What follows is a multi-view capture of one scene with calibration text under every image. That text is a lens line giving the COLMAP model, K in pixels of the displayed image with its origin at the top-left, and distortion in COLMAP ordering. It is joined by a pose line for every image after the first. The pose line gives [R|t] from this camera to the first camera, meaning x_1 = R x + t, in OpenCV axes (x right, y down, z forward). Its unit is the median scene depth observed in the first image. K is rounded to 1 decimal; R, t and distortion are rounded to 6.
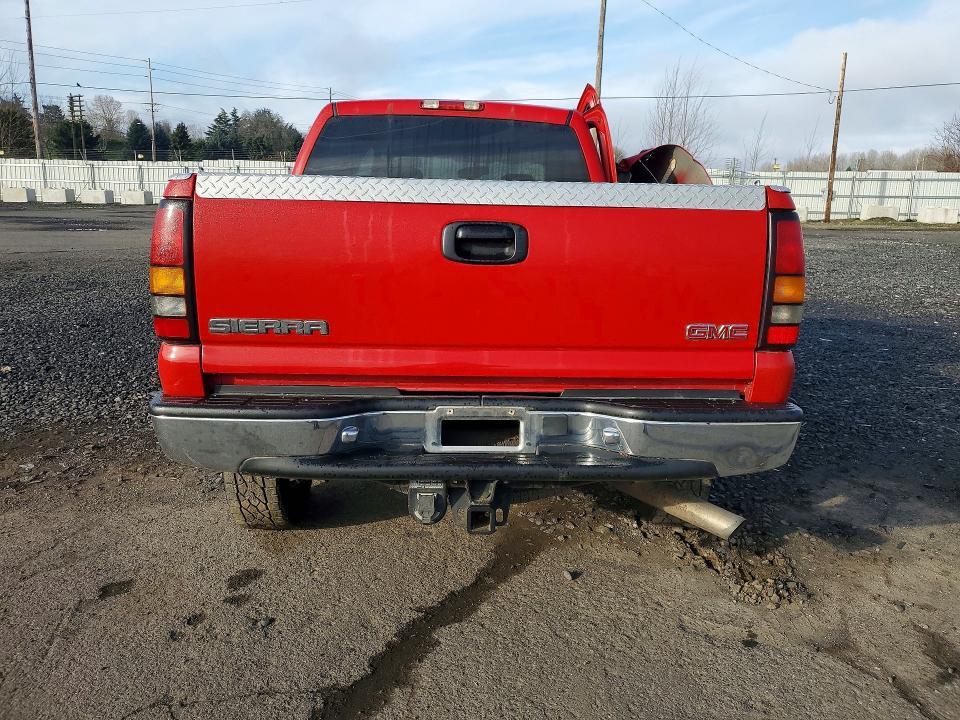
lens RADIAL K [[745.9, 0, 480.0], [0, 745.9, 360.0], [0, 0, 1]] dist [0.008087, 0.007931]
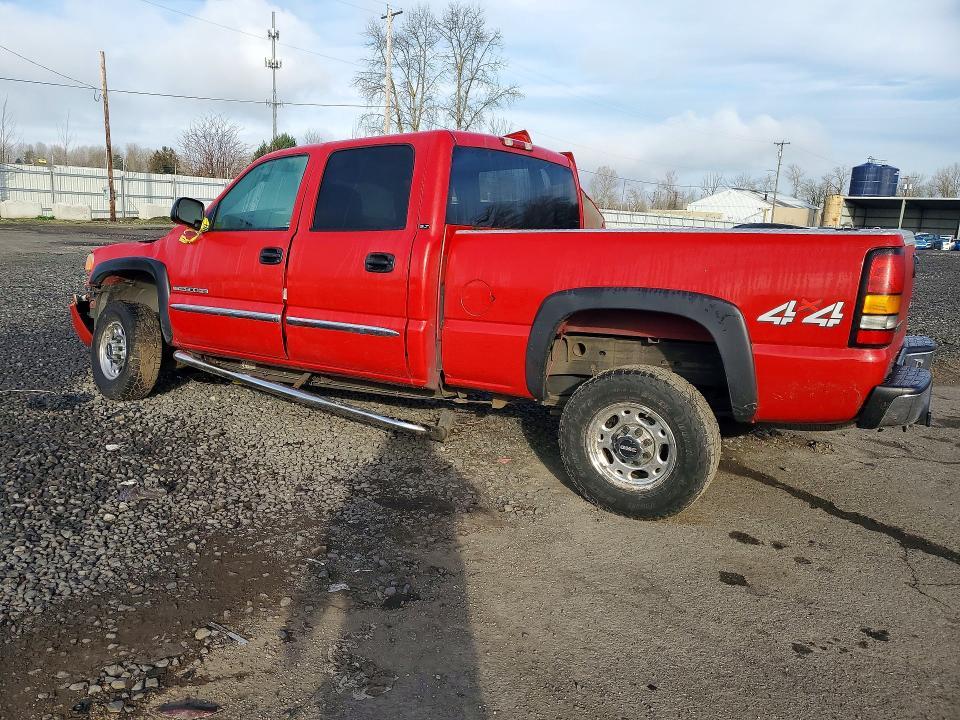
lens RADIAL K [[745.9, 0, 480.0], [0, 745.9, 360.0], [0, 0, 1]] dist [0.008087, 0.007931]
pose [[0.554814, -0.151229, 0.818114, -0.110454], [0.146408, 0.985742, 0.082927, -0.012533], [-0.818991, 0.073770, 0.569045, 0.044240]]
